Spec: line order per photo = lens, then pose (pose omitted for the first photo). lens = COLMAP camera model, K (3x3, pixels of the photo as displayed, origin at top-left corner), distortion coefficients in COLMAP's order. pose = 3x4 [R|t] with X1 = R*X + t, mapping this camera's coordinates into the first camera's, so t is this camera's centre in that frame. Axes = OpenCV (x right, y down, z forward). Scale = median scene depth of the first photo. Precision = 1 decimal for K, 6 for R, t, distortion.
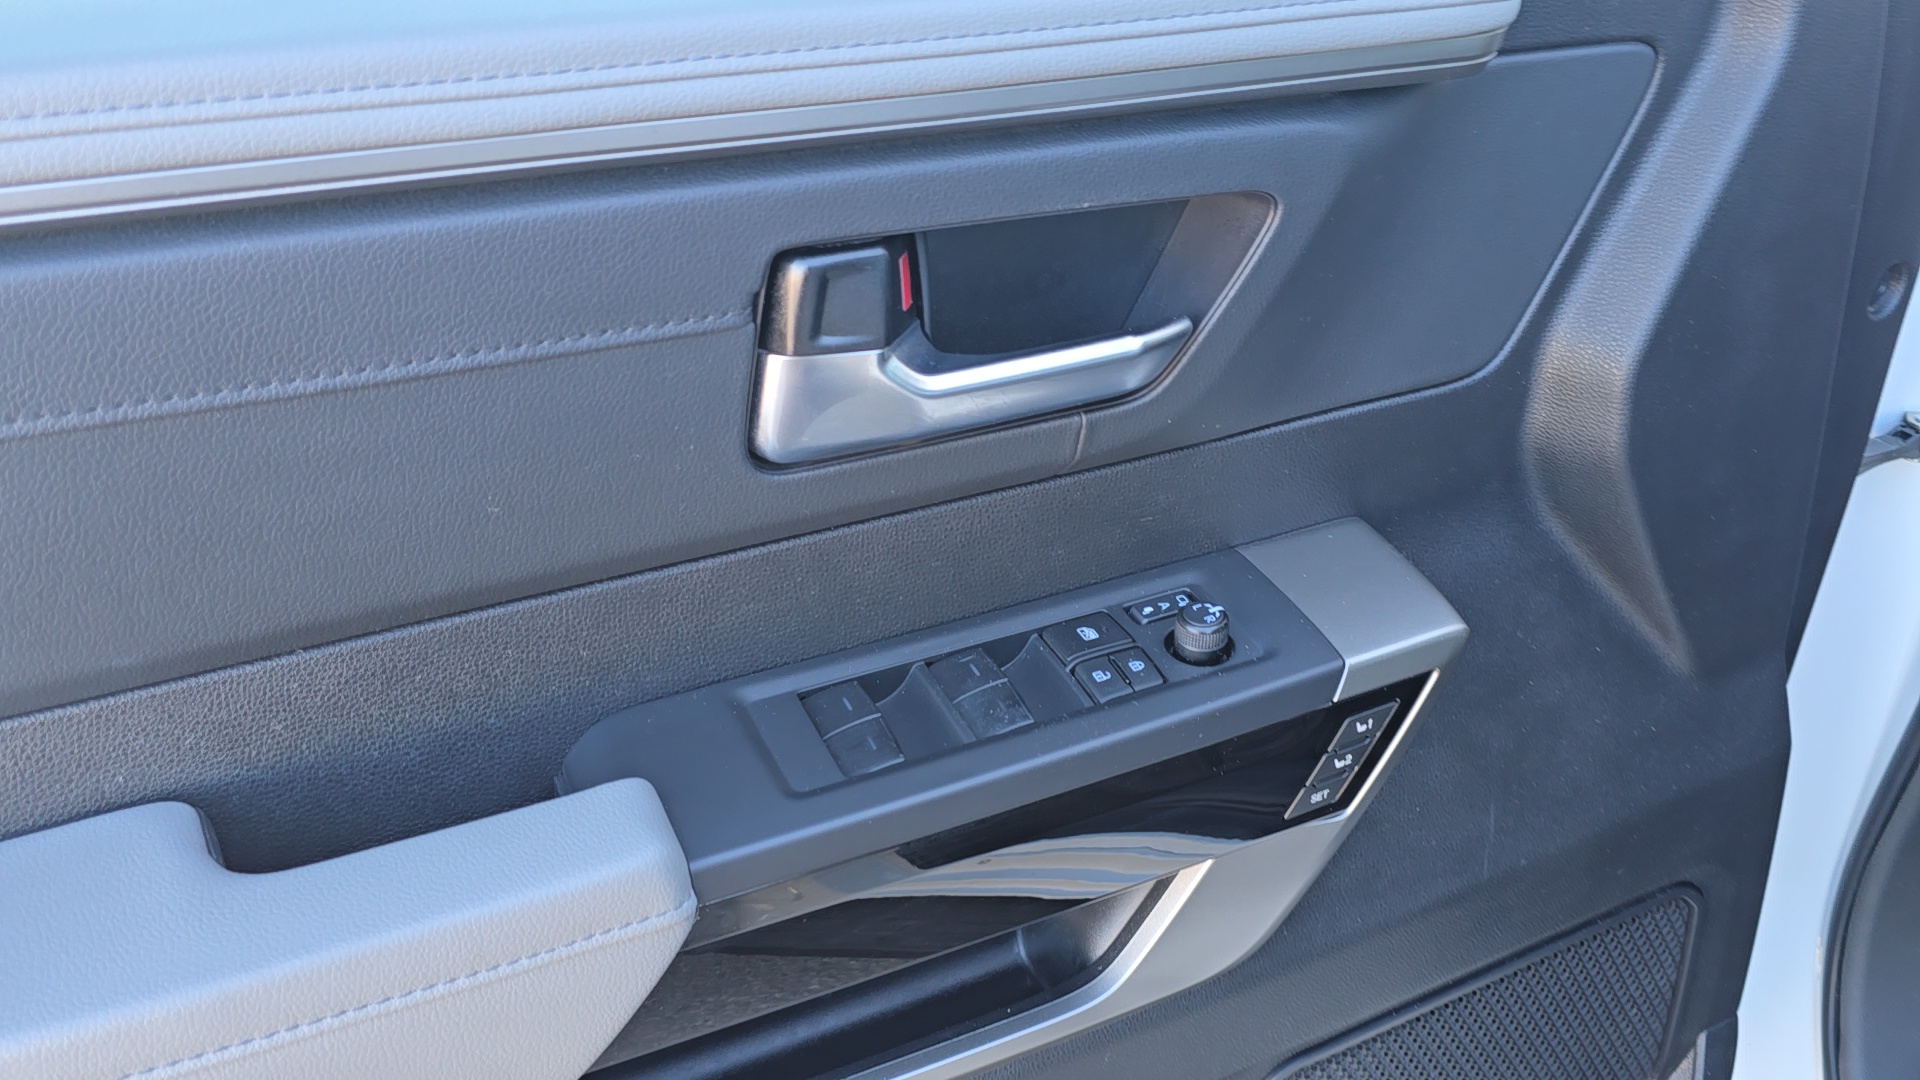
lens RADIAL K [[1594.9, 0, 955.3], [0, 1594.9, 550.9], [0, 0, 1]] dist [0.008448, -0.027573]
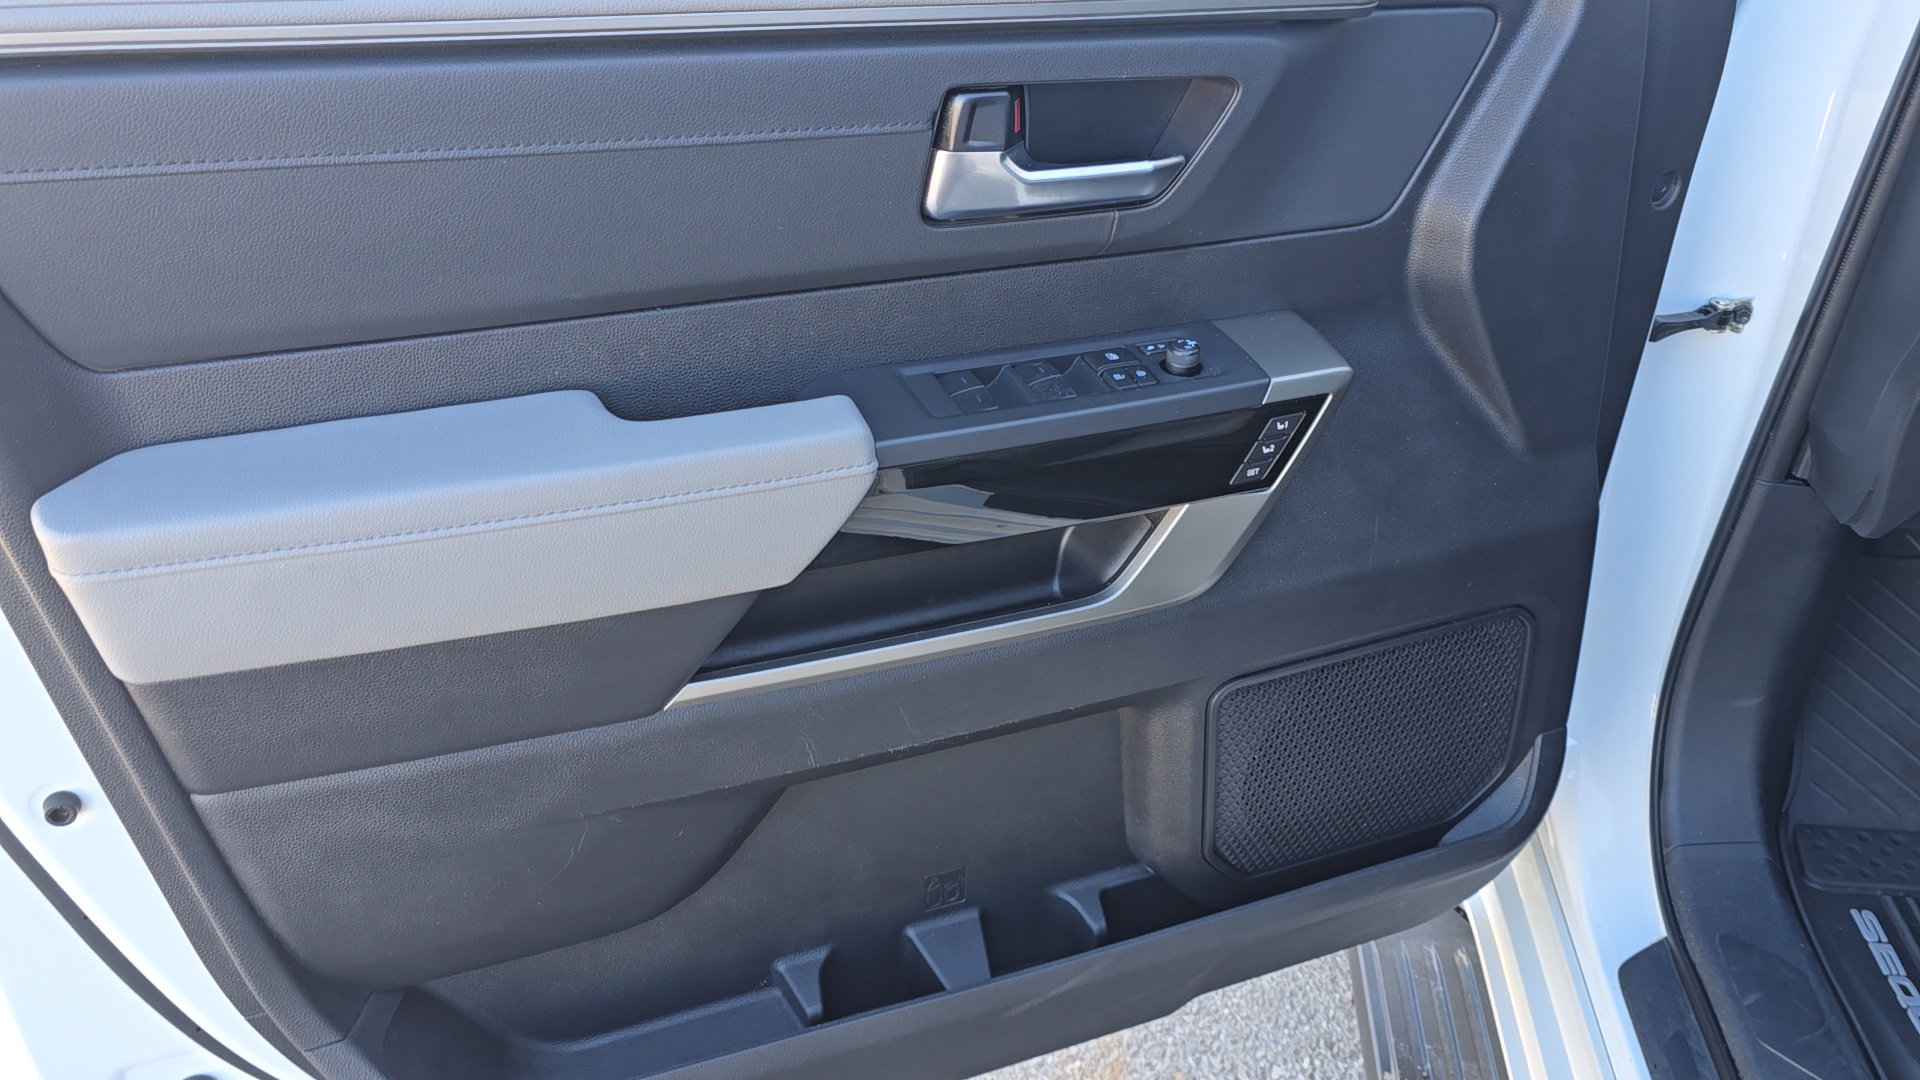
lens RADIAL K [[1594.9, 0, 946.7], [0, 1594.9, 548.0], [0, 0, 1]] dist [0.008448, -0.027573]
pose [[0.998121, 0.055444, -0.026092, -0.031354], [-0.055580, 0.998444, -0.004529, 0.265921], [0.025801, 0.005971, 0.999649, -0.621521]]
